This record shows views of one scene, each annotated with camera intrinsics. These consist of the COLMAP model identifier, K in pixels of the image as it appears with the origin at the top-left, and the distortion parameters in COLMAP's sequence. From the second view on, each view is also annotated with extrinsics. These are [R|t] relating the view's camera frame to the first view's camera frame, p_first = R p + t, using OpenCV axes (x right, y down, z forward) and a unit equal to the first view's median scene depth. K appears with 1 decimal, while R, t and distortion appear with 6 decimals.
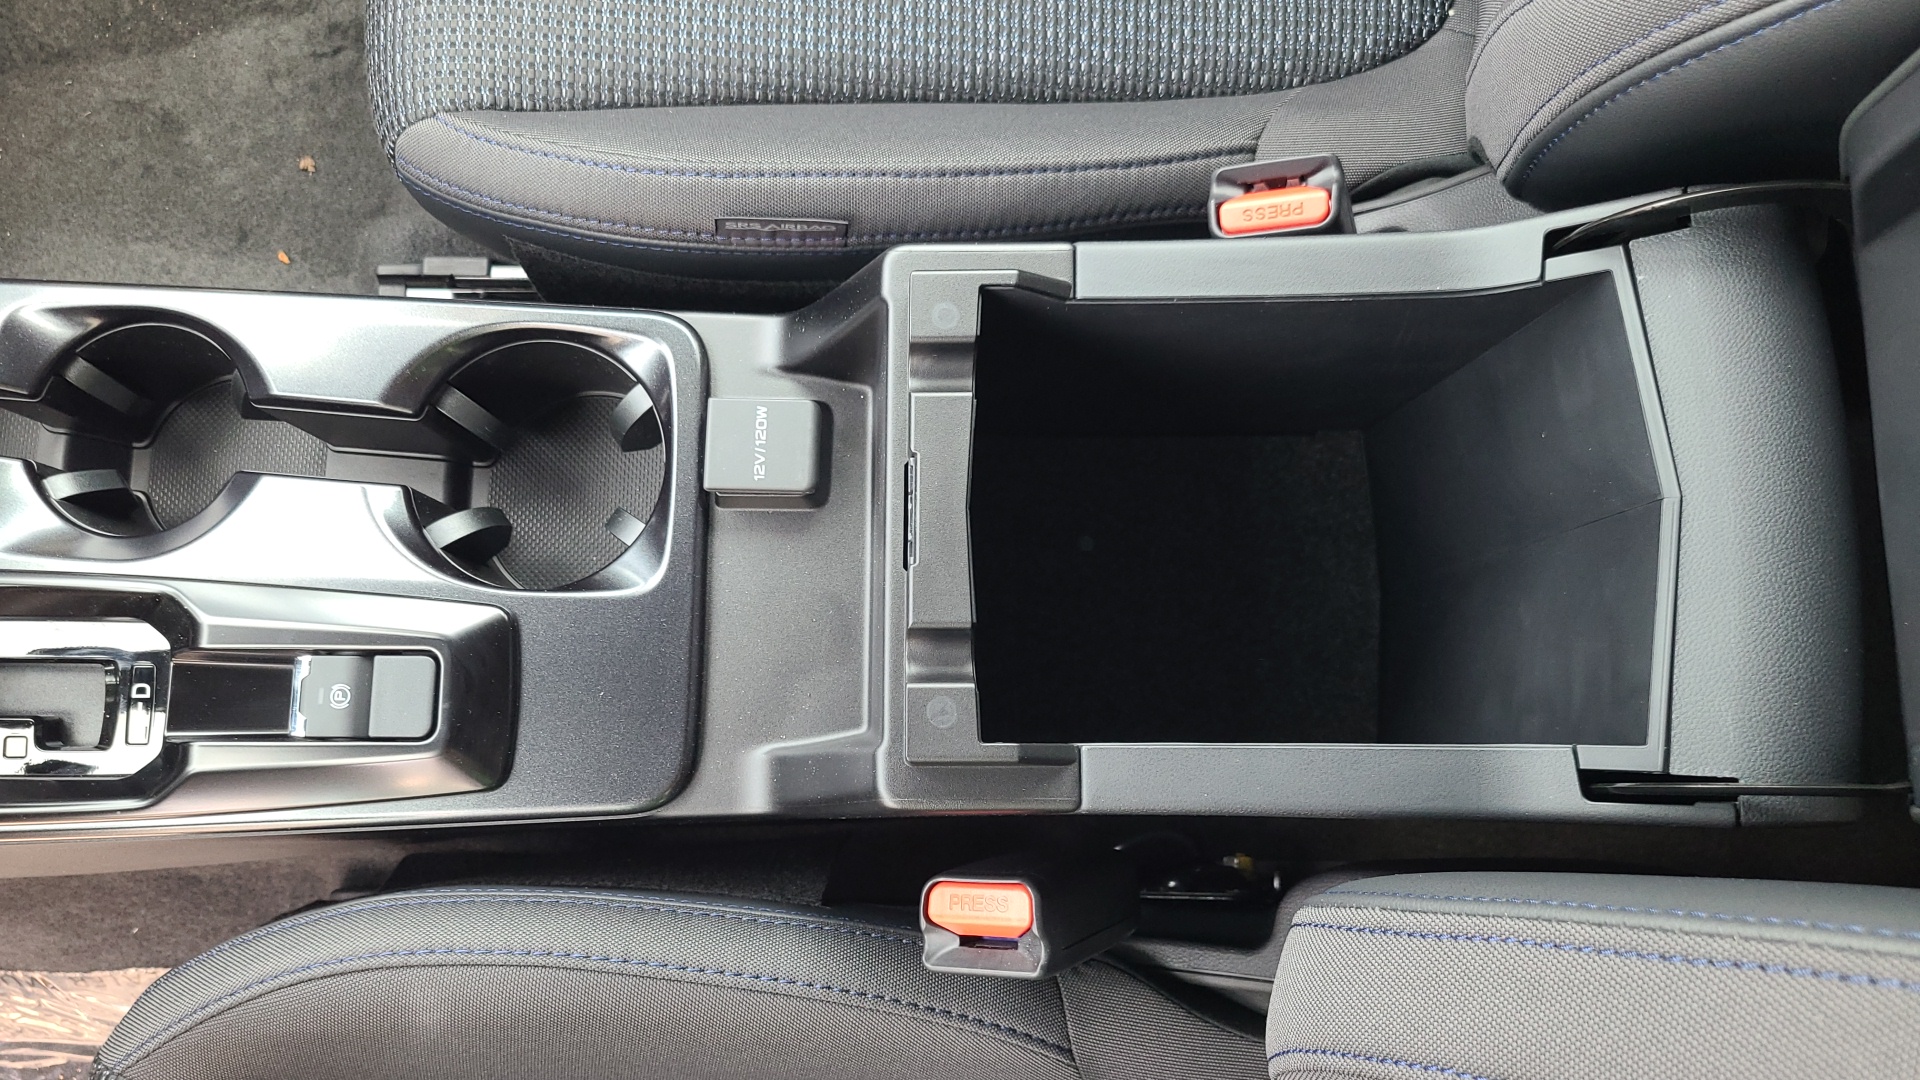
lens RADIAL K [[1456.1, 0, 928.9], [0, 1456.1, 550.5], [0, 0, 1]] dist [0.035991, -0.001210]
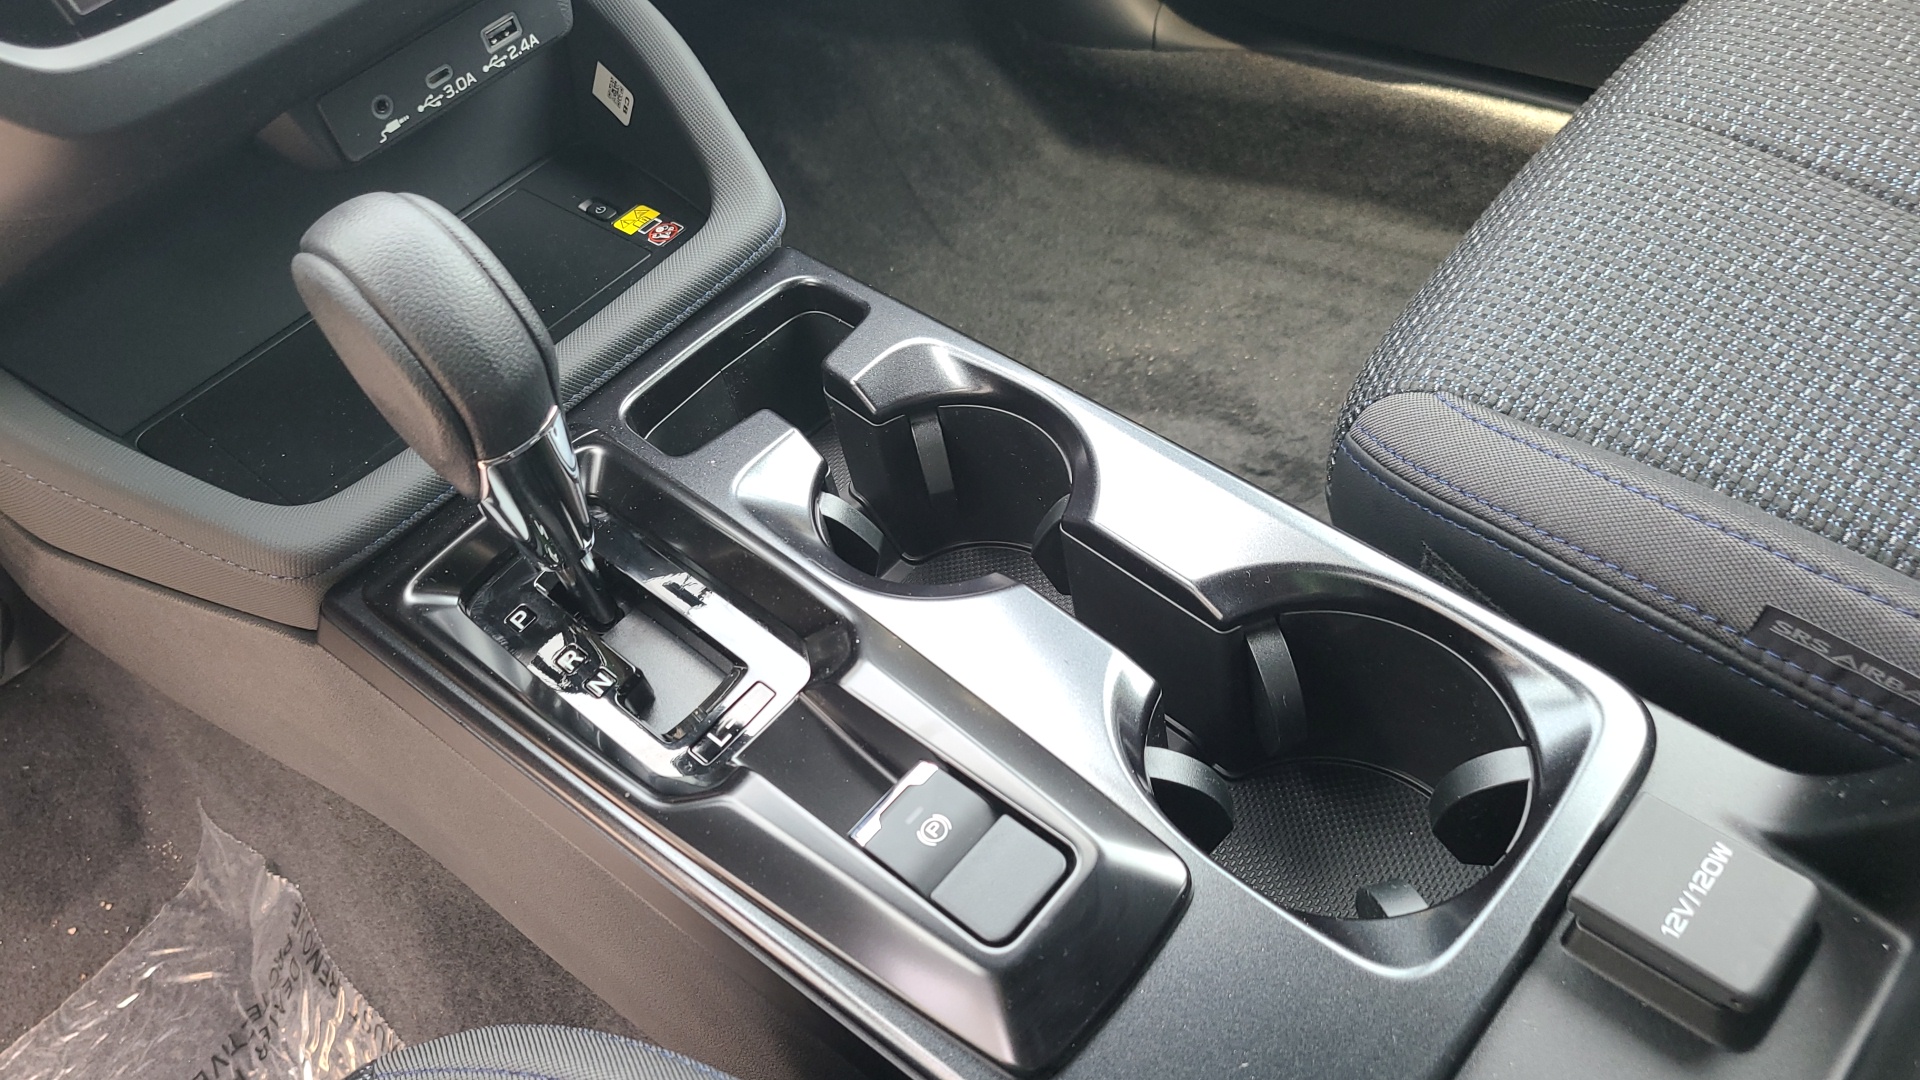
lens RADIAL K [[1462.6, 0, 904.6], [0, 1462.6, 535.1], [0, 0, 1]] dist [0.023774, -0.000819]
pose [[0.737089, 0.425568, -0.524968, -0.095072], [-0.624902, 0.724958, -0.289713, 0.195145], [0.257287, 0.541597, 0.800297, 0.328316]]
